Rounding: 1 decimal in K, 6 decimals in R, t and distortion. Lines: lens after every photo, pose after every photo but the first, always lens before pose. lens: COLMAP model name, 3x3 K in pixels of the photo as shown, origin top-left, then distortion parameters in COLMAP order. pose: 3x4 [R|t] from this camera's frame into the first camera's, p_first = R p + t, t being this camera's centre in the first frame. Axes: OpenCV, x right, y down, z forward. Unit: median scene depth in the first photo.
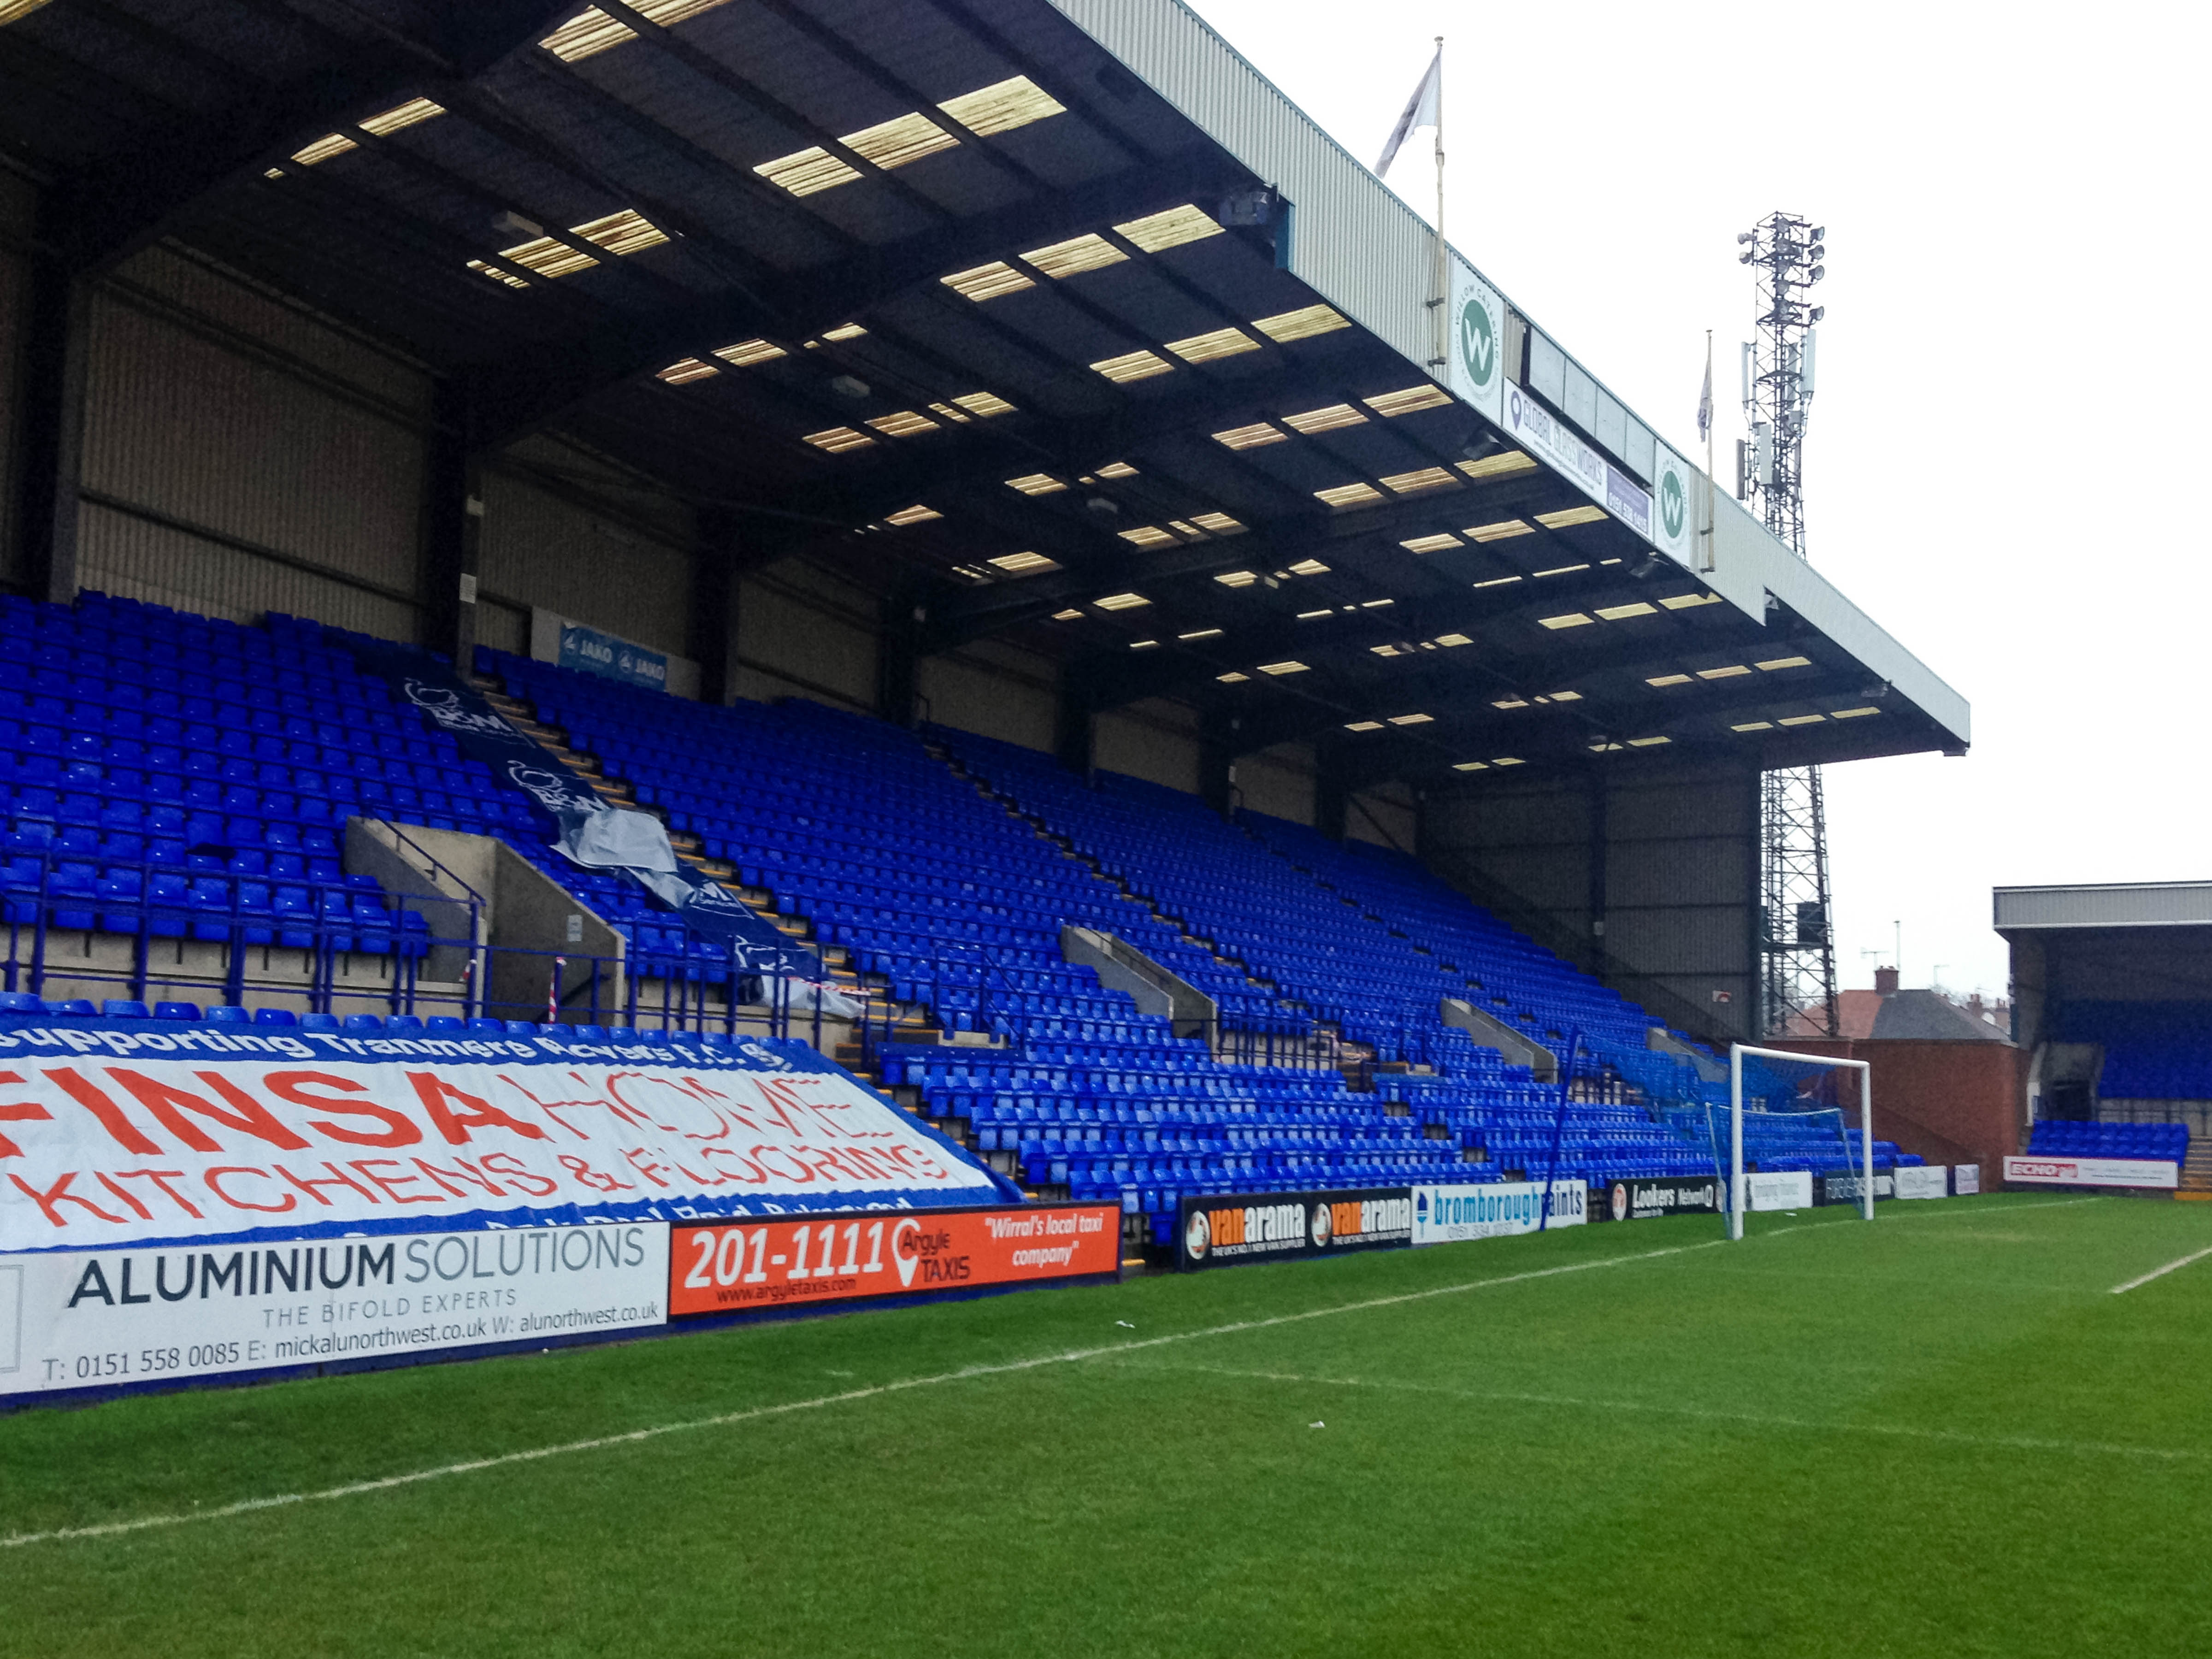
lens RADIAL K [[2150.1, 0, 1106.0], [0, 2150.1, 829.5], [0, 0, 1]] dist [0.107896, 0.001776]
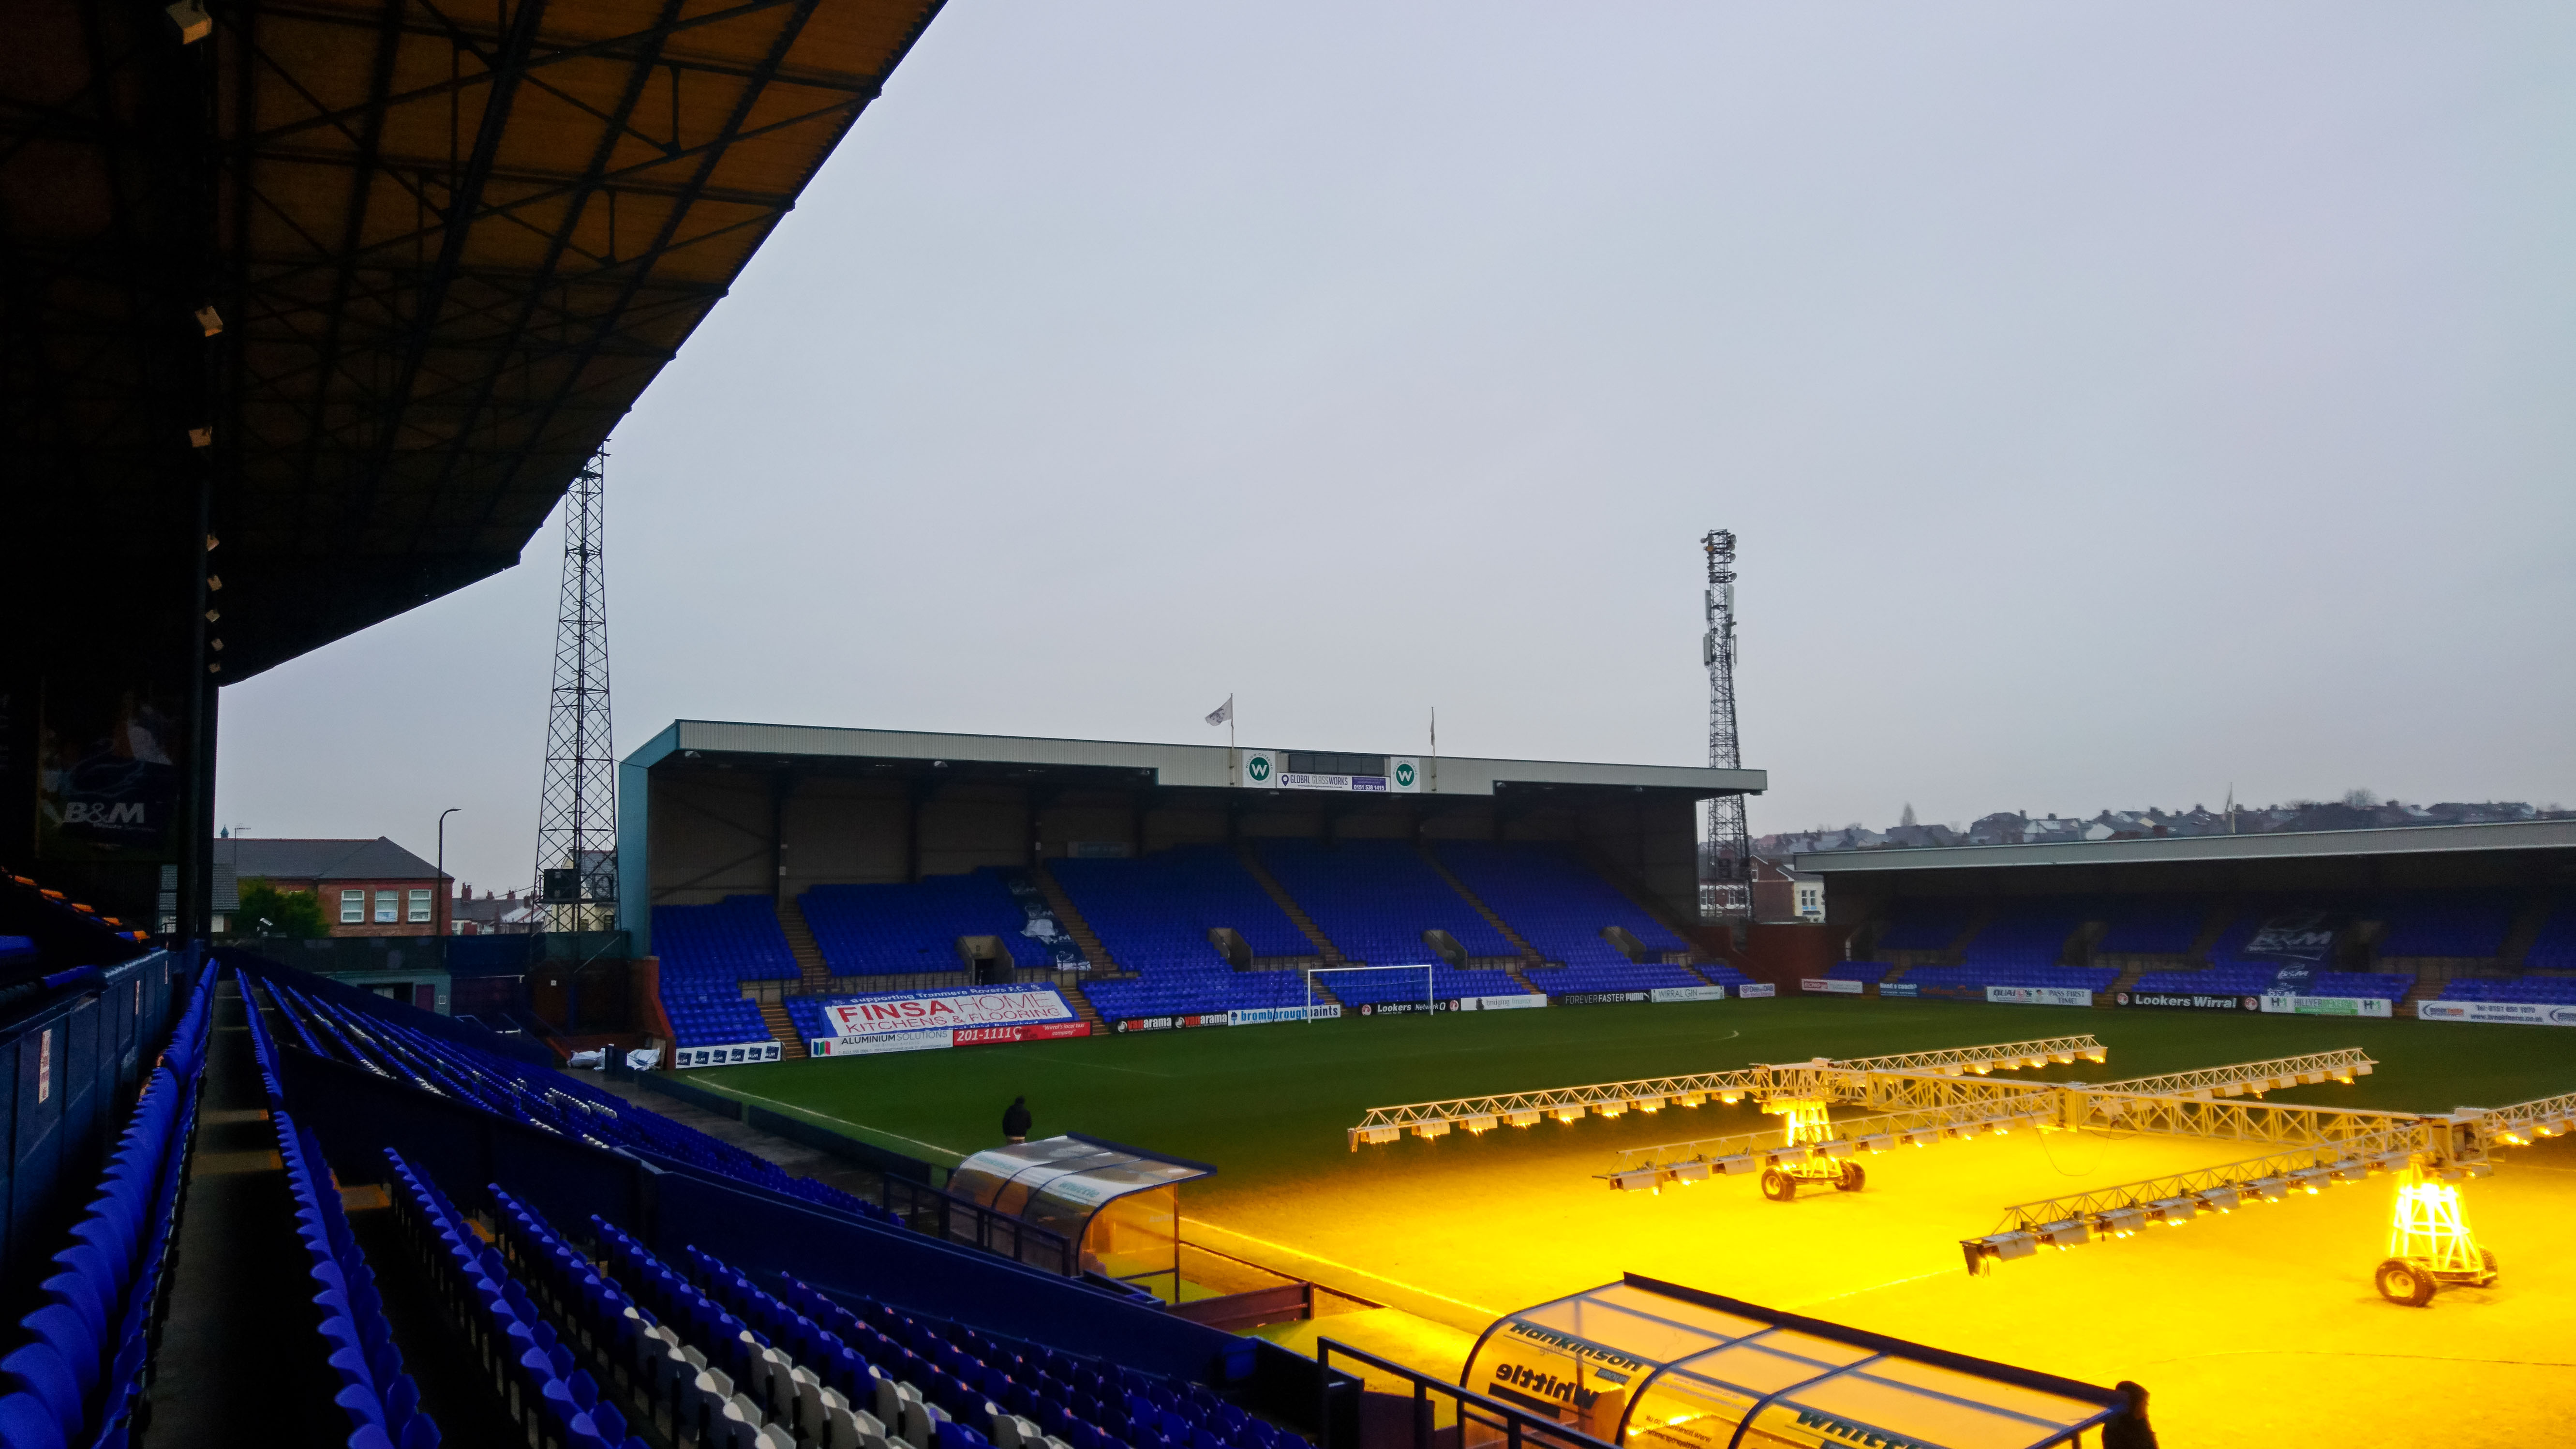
lens RADIAL K [[1686.2, 0, 1328.7], [0, 1686.2, 756.1], [0, 0, 1]] dist [0.258050, -0.434611]
pose [[0.904843, -0.072494, -0.419528, 1.542189], [0.089405, 0.995779, 0.020761, -0.316465], [0.416253, -0.056293, 0.907505, -1.549654]]
